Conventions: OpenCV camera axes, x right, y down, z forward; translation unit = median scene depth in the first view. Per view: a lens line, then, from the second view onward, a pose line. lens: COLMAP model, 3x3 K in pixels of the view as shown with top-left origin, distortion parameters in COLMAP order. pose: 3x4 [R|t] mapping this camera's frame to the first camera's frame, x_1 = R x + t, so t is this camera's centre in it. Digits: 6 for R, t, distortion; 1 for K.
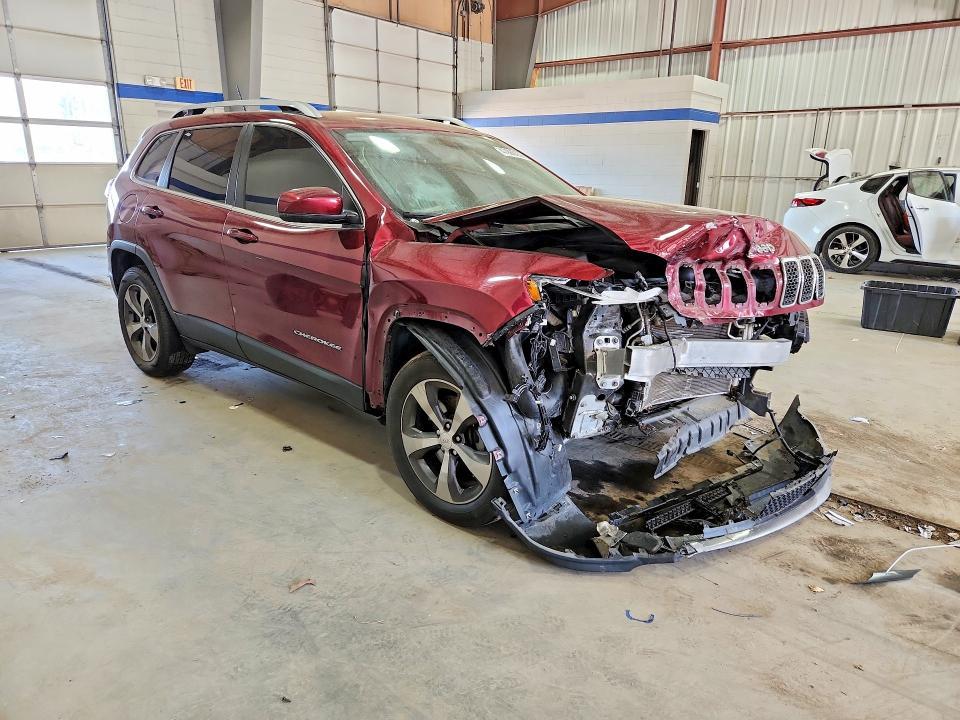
lens RADIAL K [[627.0, 0, 480.0], [0, 627.0, 360.0], [0, 0, 1]] dist [0.021858, -0.001418]
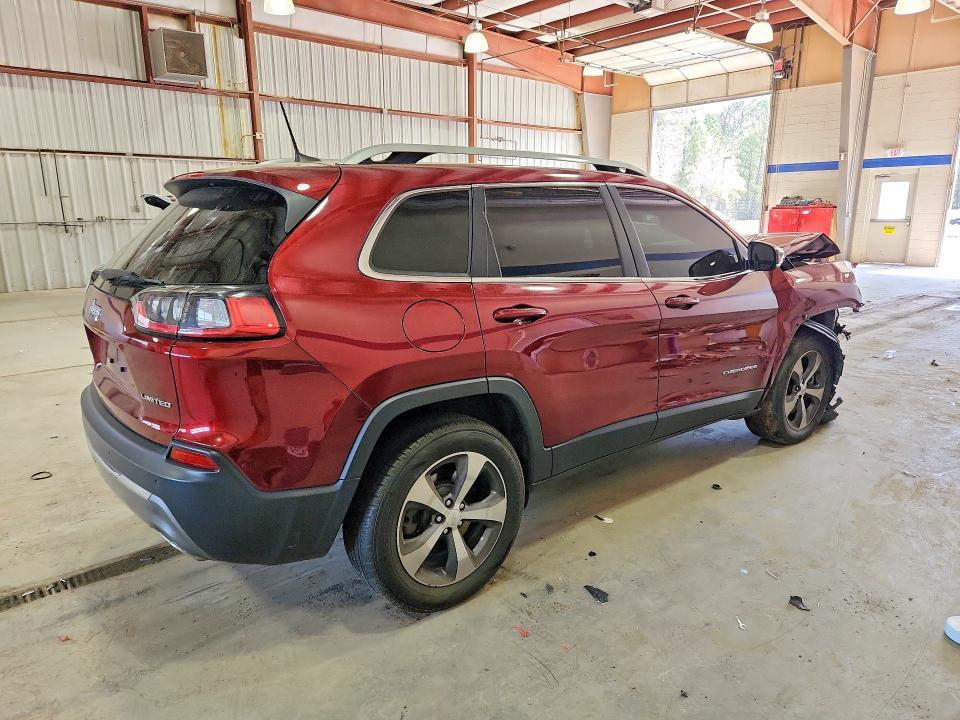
lens RADIAL K [[681.0, 0, 480.0], [0, 681.0, 360.0], [0, 0, 1]] dist [-0.001166, -0.001776]
pose [[0.165184, -0.229454, 0.959200, -0.492576], [0.305651, 0.936588, 0.171409, -0.126411], [-0.937706, 0.264867, 0.224842, 0.379499]]
